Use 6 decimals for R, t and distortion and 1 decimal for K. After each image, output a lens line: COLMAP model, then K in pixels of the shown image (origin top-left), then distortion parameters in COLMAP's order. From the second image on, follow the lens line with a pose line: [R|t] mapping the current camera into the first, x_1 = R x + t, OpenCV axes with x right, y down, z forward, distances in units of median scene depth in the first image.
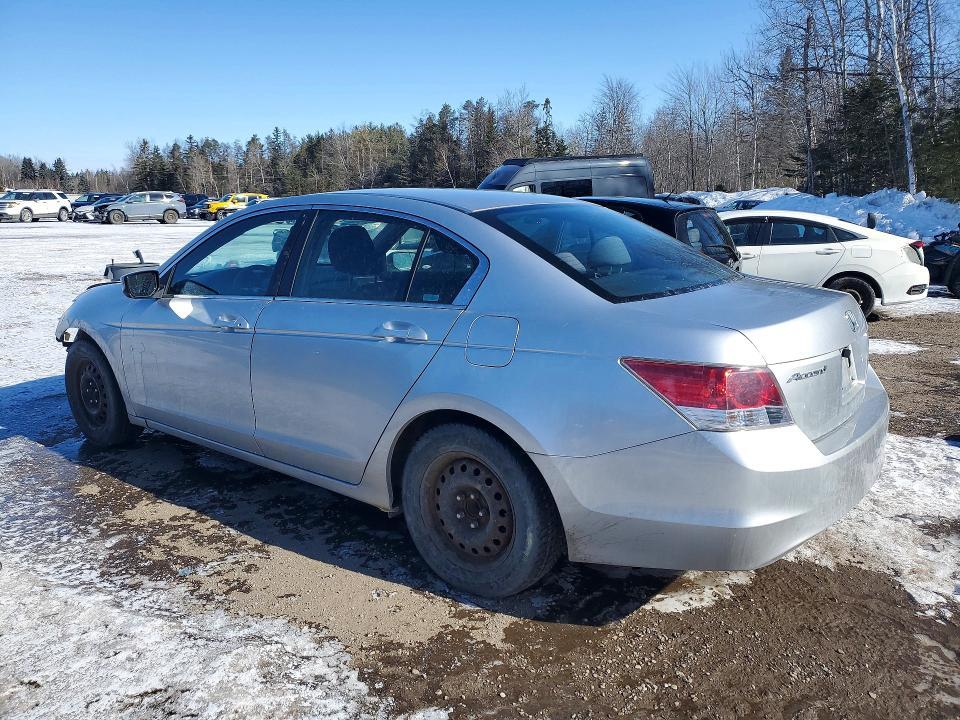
lens RADIAL K [[760.5, 0, 468.5], [0, 760.5, 354.0], [0, 0, 1]] dist [0.008052, 0.009017]
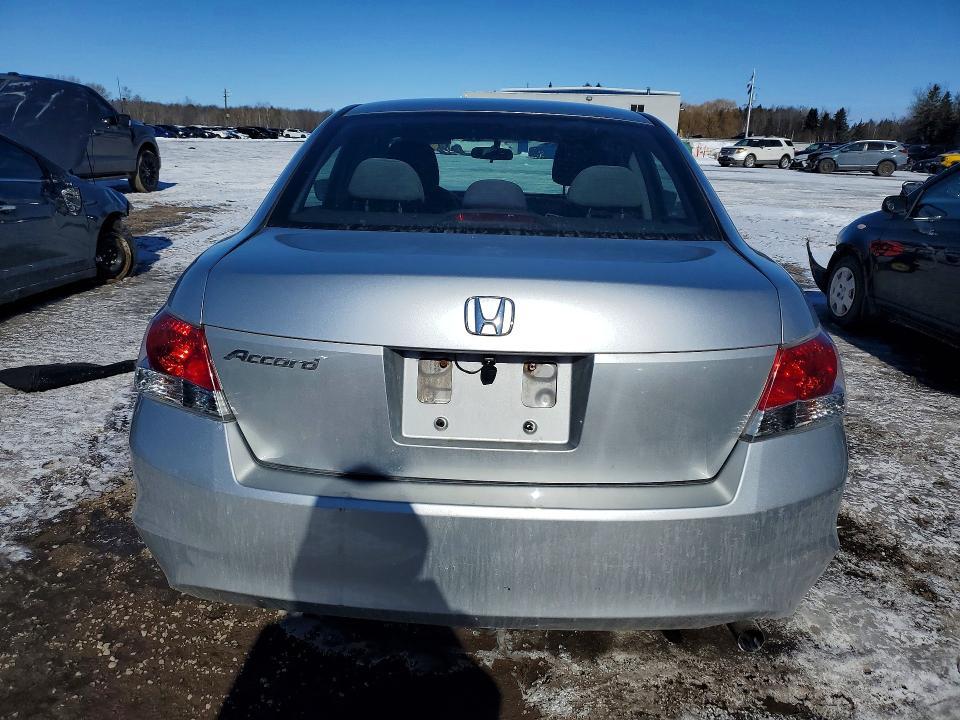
lens RADIAL K [[760.5, 0, 468.5], [0, 760.5, 354.0], [0, 0, 1]] dist [0.008052, 0.009017]
pose [[0.576941, 0.239753, -0.780806, 0.085980], [-0.193916, 0.968823, 0.154200, -0.008658], [0.793433, 0.062447, 0.605446, 0.061717]]
